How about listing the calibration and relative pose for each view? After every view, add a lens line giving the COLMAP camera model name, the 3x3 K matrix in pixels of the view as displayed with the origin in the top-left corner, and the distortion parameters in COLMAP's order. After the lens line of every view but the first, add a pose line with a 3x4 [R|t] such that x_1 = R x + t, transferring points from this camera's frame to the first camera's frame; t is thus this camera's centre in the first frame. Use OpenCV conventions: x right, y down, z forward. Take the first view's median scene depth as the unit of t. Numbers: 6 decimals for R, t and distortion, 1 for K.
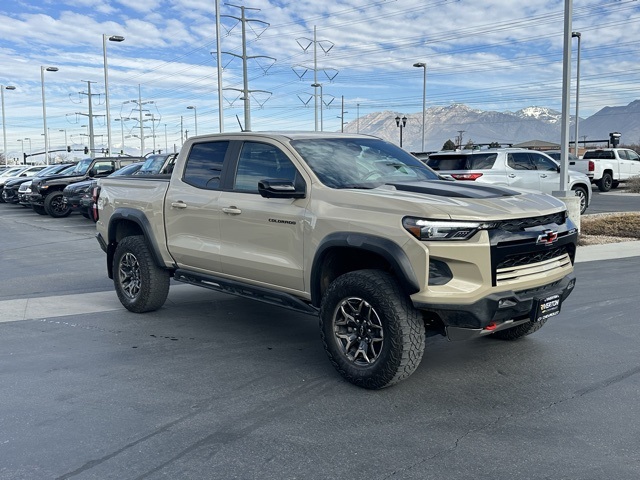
lens RADIAL K [[653.6, 0, 314.6], [0, 653.6, 239.8], [0, 0, 1]] dist [0.194651, -0.398571]
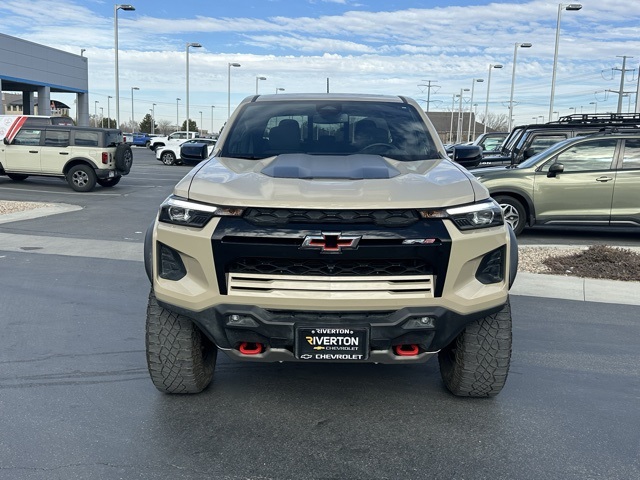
lens RADIAL K [[653.6, 0, 314.6], [0, 653.6, 239.8], [0, 0, 1]] dist [0.194651, -0.398571]
pose [[0.733935, 0.131960, -0.666278, 0.770271], [-0.111154, 0.991056, 0.073843, -0.052121], [0.670063, 0.019864, 0.742038, 0.486462]]
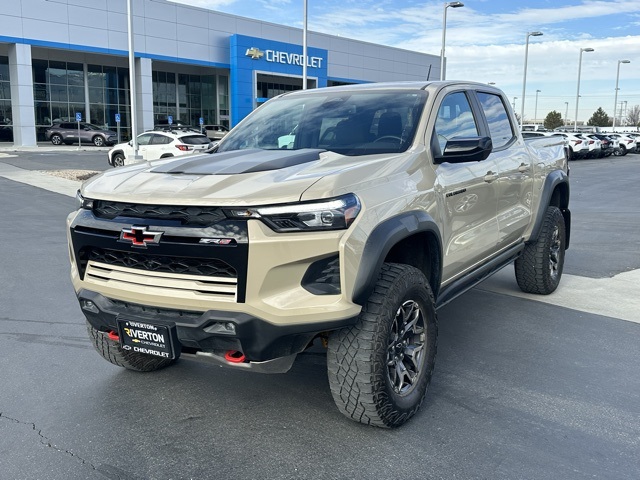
lens RADIAL K [[653.6, 0, 314.6], [0, 653.6, 239.8], [0, 0, 1]] dist [0.194651, -0.398571]
pose [[0.284057, 0.168330, -0.943916, 1.022754], [-0.111892, 0.983562, 0.141728, -0.113817], [0.952256, 0.065358, 0.298222, 0.954350]]
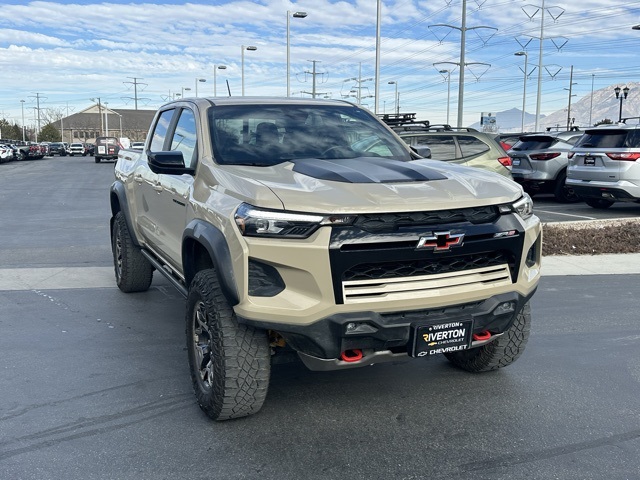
lens RADIAL K [[653.6, 0, 314.6], [0, 653.6, 239.8], [0, 0, 1]] dist [0.194651, -0.398571]
pose [[0.948560, 0.058837, -0.311083, 0.433794], [-0.047984, 0.997946, 0.042436, -0.027824], [0.312941, -0.025326, 0.949435, 0.286564]]
